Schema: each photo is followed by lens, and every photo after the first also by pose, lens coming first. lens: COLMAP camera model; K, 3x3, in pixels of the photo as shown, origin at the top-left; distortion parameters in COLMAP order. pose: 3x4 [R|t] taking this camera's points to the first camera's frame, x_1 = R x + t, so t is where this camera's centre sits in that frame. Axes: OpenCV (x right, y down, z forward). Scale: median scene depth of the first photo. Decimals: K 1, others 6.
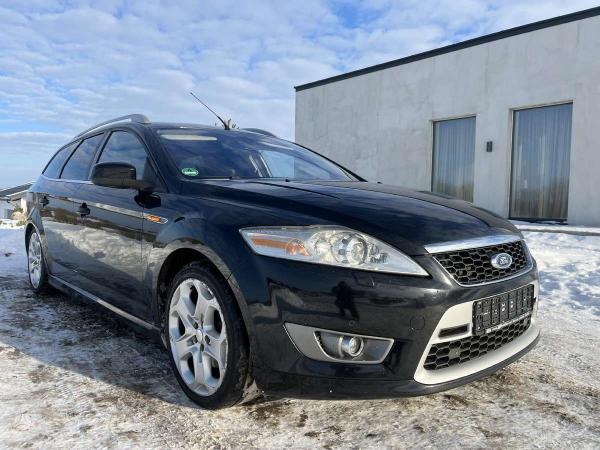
lens RADIAL K [[448.5, 0, 308.8], [0, 448.5, 223.1], [0, 0, 1]] dist [0.041903, -0.068460]
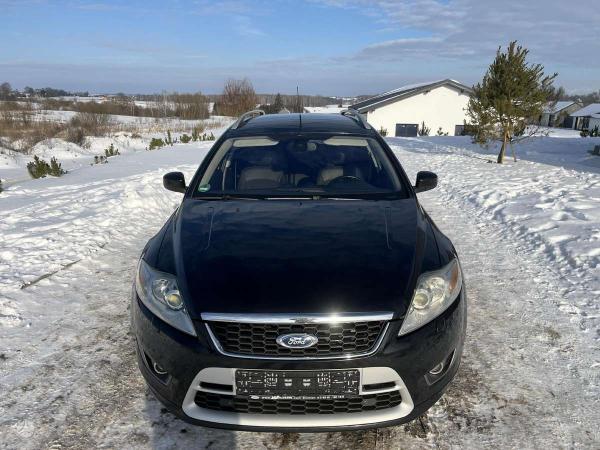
lens RADIAL K [[448.5, 0, 308.9], [0, 448.5, 221.7], [0, 0, 1]] dist [0.041903, -0.068460]
pose [[0.740167, 0.171478, -0.650191, 1.072402], [-0.036959, 0.975850, 0.215292, -0.402213], [0.671407, -0.135322, 0.728630, 0.315030]]
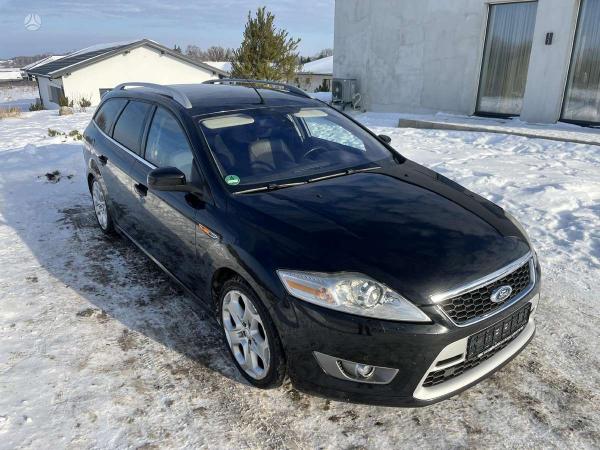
lens RADIAL K [[448.5, 0, 302.9], [0, 448.5, 226.3], [0, 0, 1]] dist [0.041903, -0.068460]
pose [[0.995161, 0.024641, -0.095119, 0.025391], [0.003994, 0.957099, 0.289733, -0.422228], [0.098178, -0.288711, 0.952369, -0.103812]]
